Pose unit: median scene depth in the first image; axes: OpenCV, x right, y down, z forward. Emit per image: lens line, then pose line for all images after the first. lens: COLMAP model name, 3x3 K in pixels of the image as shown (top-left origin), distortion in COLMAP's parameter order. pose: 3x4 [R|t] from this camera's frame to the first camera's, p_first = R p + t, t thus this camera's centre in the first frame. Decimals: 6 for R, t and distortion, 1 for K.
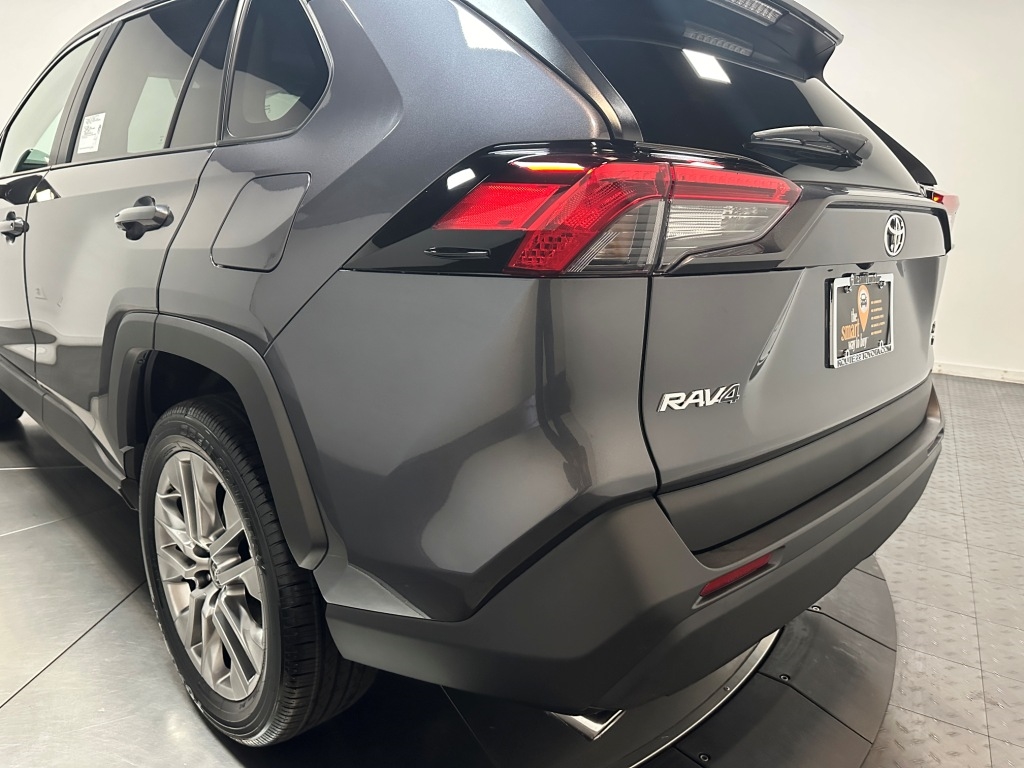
lens RADIAL K [[697.9, 0, 512.0], [0, 697.9, 384.0], [0, 0, 1]] dist [-0.067304, 0.002613]
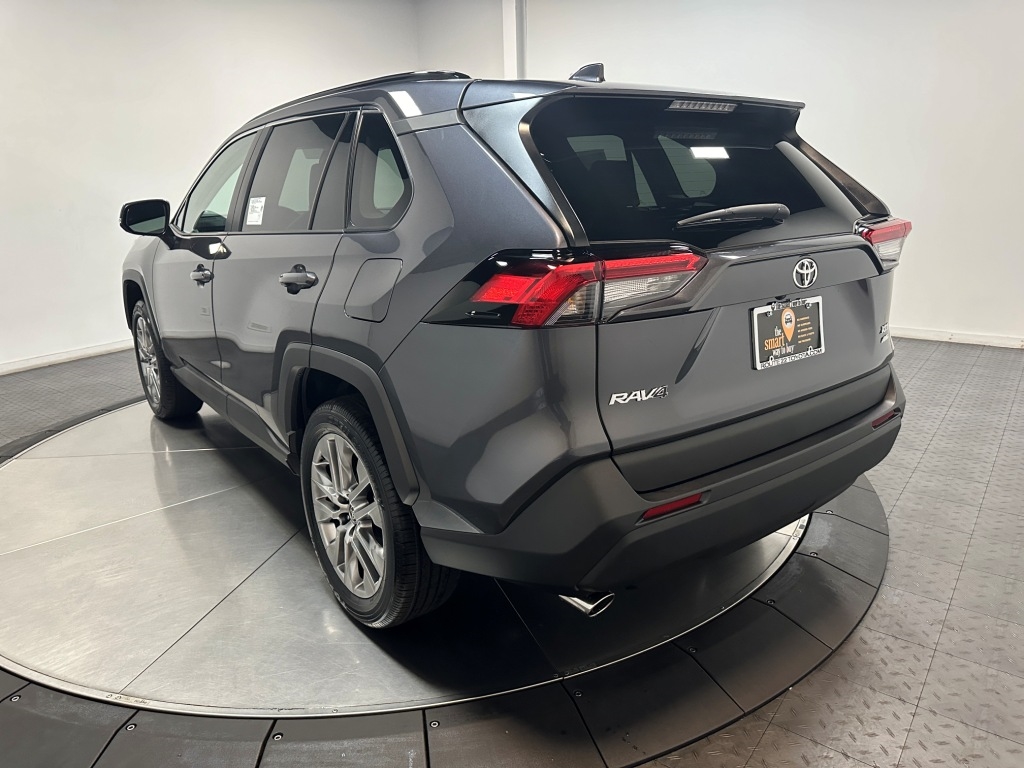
lens RADIAL K [[717.9, 0, 512.0], [0, 717.9, 384.0], [0, 0, 1]] dist [-0.119002, -0.000826]
pose [[0.985774, -0.023409, -0.166436, 0.191485], [0.028011, 0.999286, 0.025354, -0.042116], [0.165724, -0.029656, 0.985726, -0.503552]]
